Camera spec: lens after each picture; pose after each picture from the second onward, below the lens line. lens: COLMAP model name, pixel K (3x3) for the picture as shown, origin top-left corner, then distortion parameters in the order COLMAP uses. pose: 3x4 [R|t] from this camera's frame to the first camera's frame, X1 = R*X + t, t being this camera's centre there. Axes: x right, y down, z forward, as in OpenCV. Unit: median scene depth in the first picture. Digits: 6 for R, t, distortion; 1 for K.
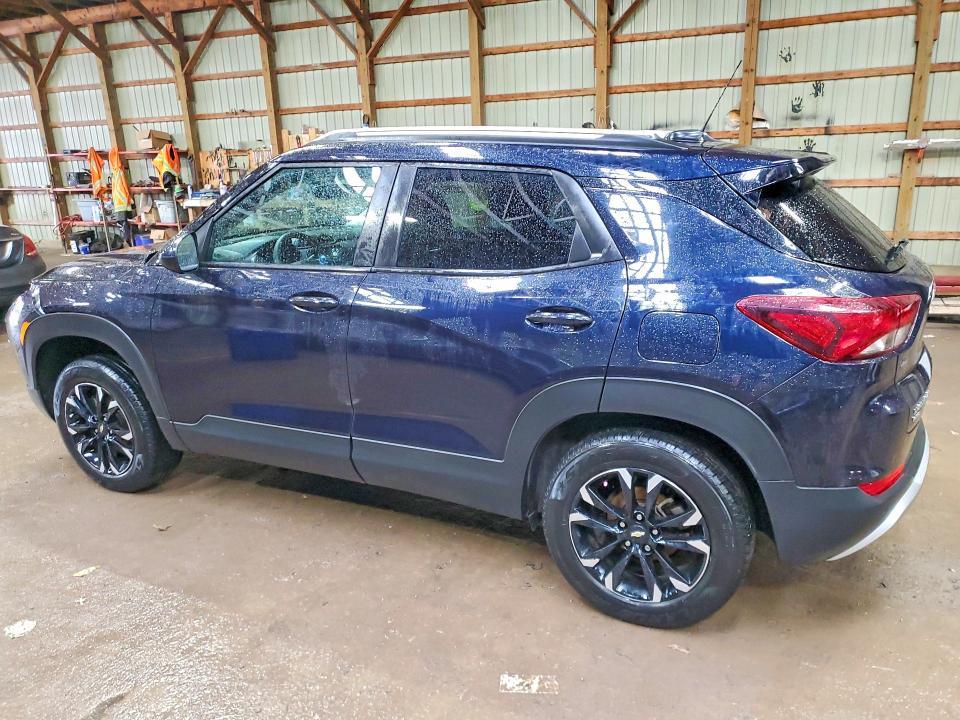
lens RADIAL K [[722.3, 0, 480.0], [0, 722.3, 360.0], [0, 0, 1]] dist [0.021206, -0.002395]
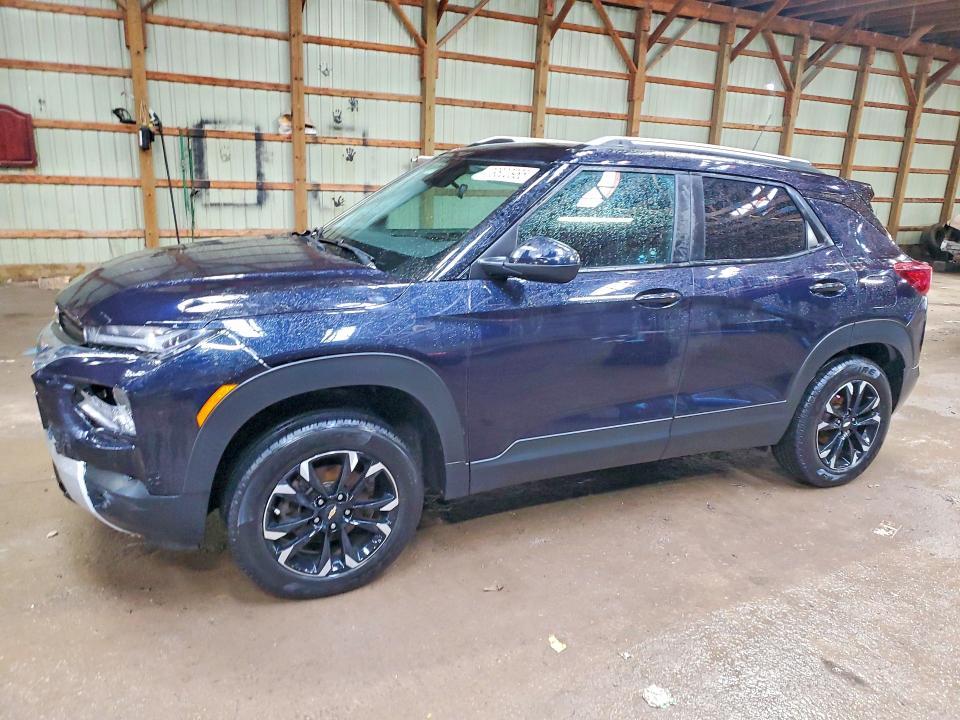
lens RADIAL K [[735.7, 0, 480.0], [0, 735.7, 360.0], [0, 0, 1]] dist [0.008131, 0.005130]
pose [[0.612224, -0.152792, 0.775781, -0.954193], [0.154250, 0.985380, 0.072344, -0.084020], [-0.775493, 0.075373, 0.626841, 0.403571]]
